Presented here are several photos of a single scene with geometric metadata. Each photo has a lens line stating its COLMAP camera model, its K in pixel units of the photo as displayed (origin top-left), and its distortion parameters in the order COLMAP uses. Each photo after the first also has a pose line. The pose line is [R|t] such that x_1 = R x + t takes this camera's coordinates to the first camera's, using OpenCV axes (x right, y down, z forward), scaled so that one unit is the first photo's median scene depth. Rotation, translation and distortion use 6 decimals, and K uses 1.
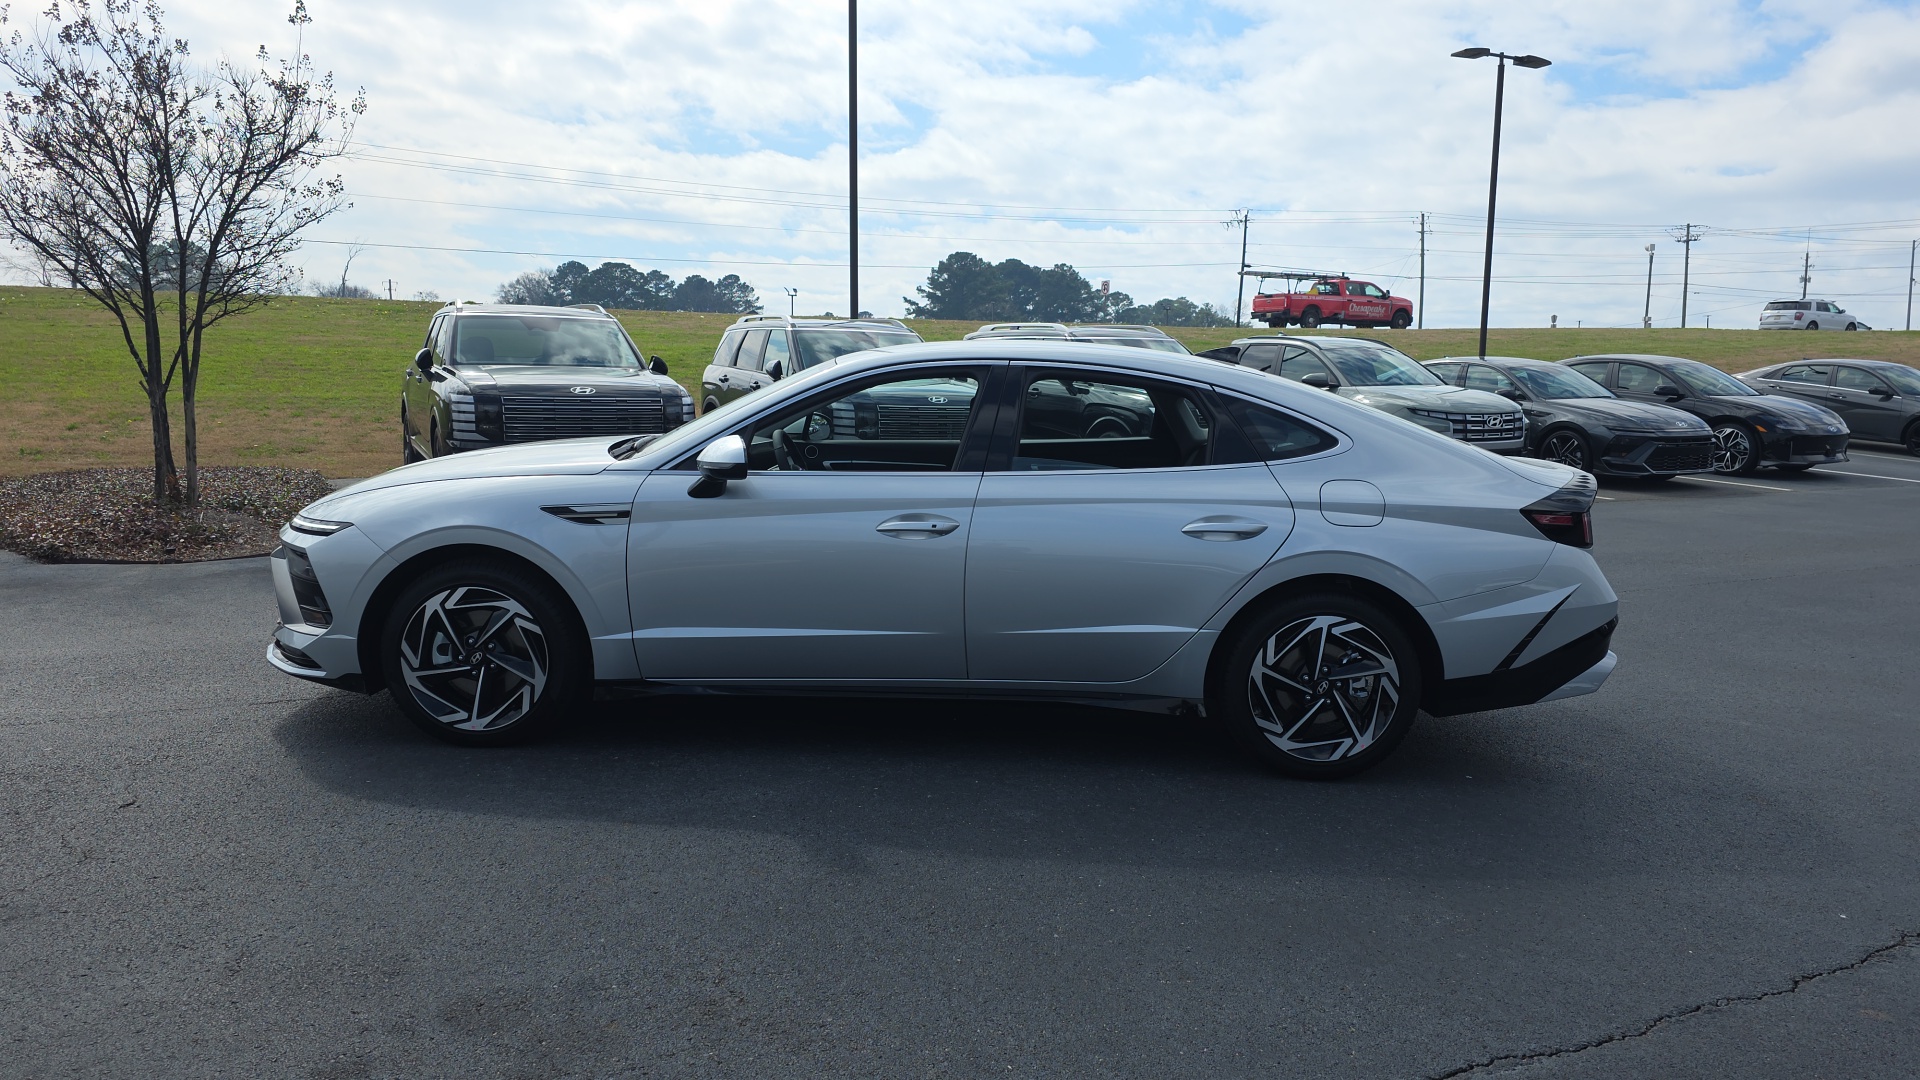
lens RADIAL K [[1321.0, 0, 958.3], [0, 1321.0, 632.9], [0, 0, 1]] dist [0.031311, -0.002835]
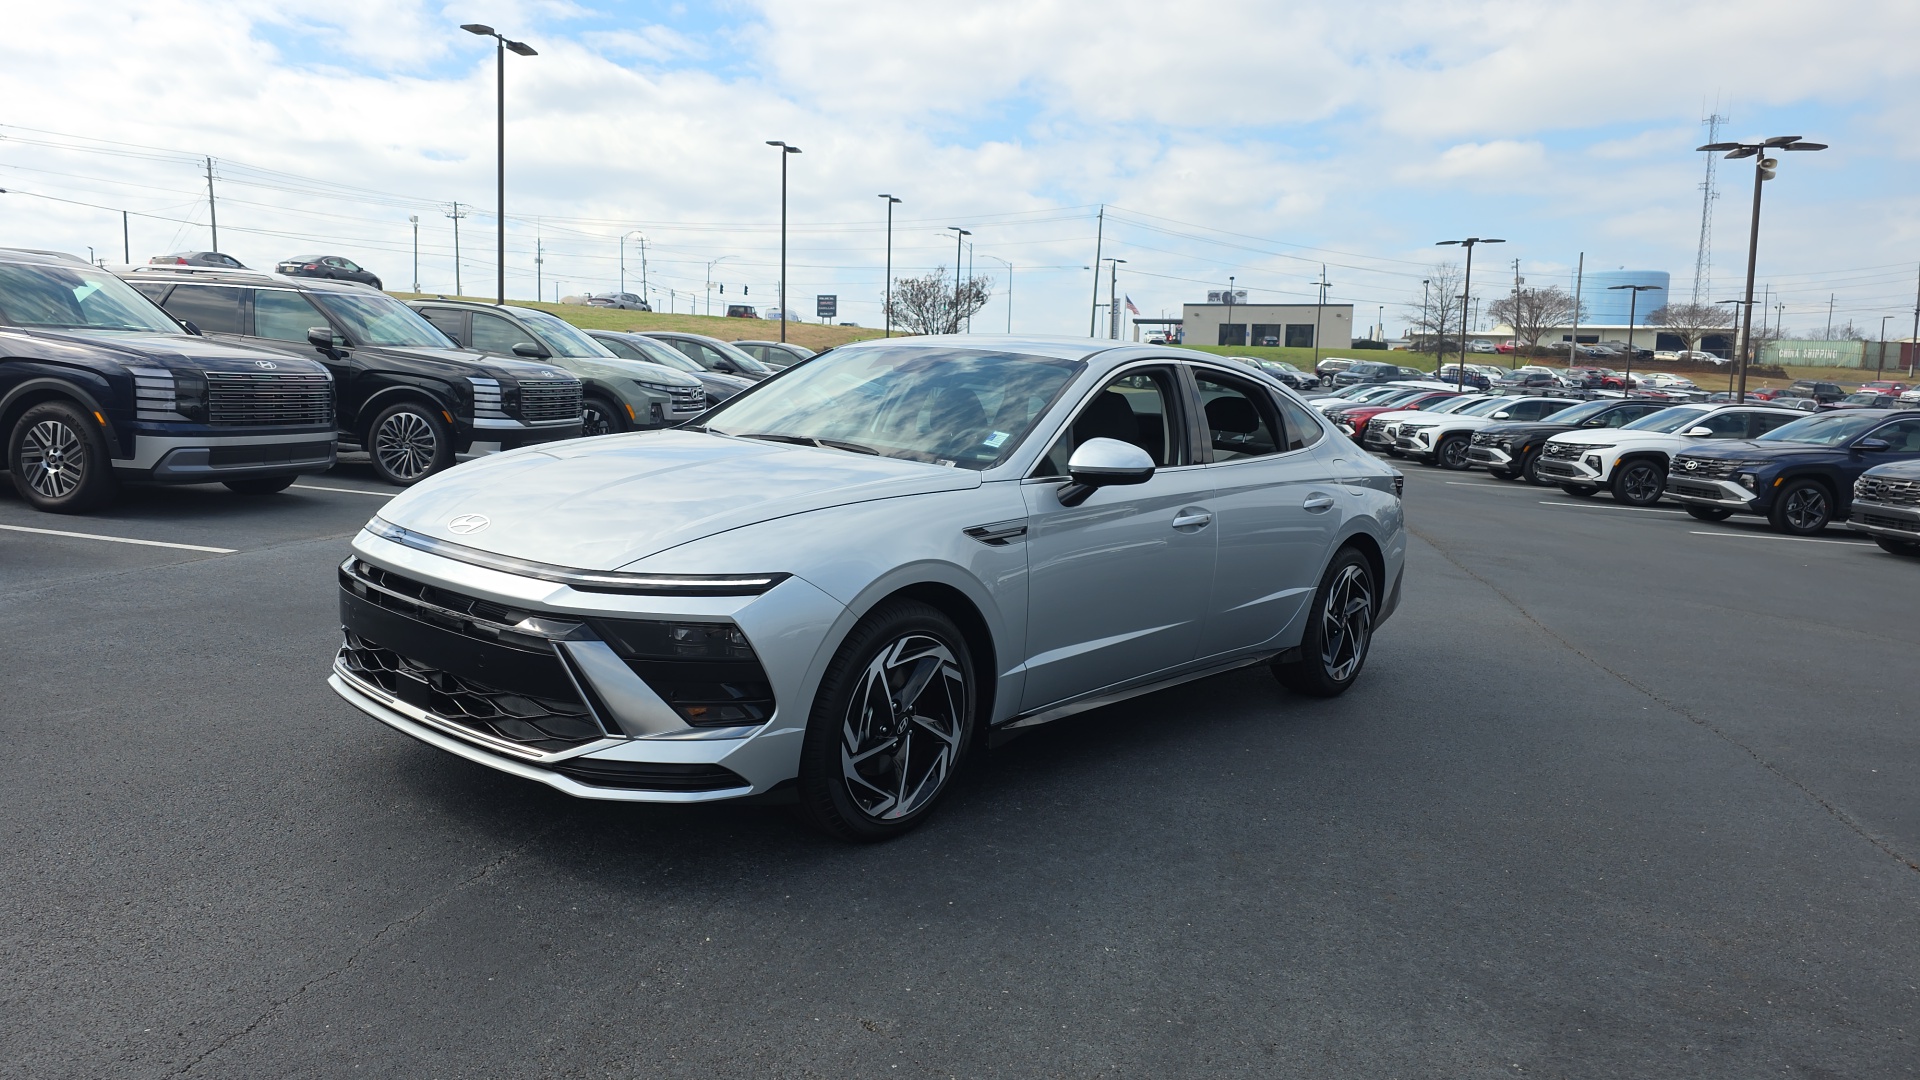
lens RADIAL K [[1295.1, 0, 957.7], [0, 1295.1, 569.4], [0, 0, 1]] dist [0.060441, -0.061895]
pose [[0.650368, -0.101726, 0.752778, -0.896190], [0.112407, 0.992971, 0.037070, -0.096712], [-0.751257, 0.060508, 0.657230, 0.447145]]
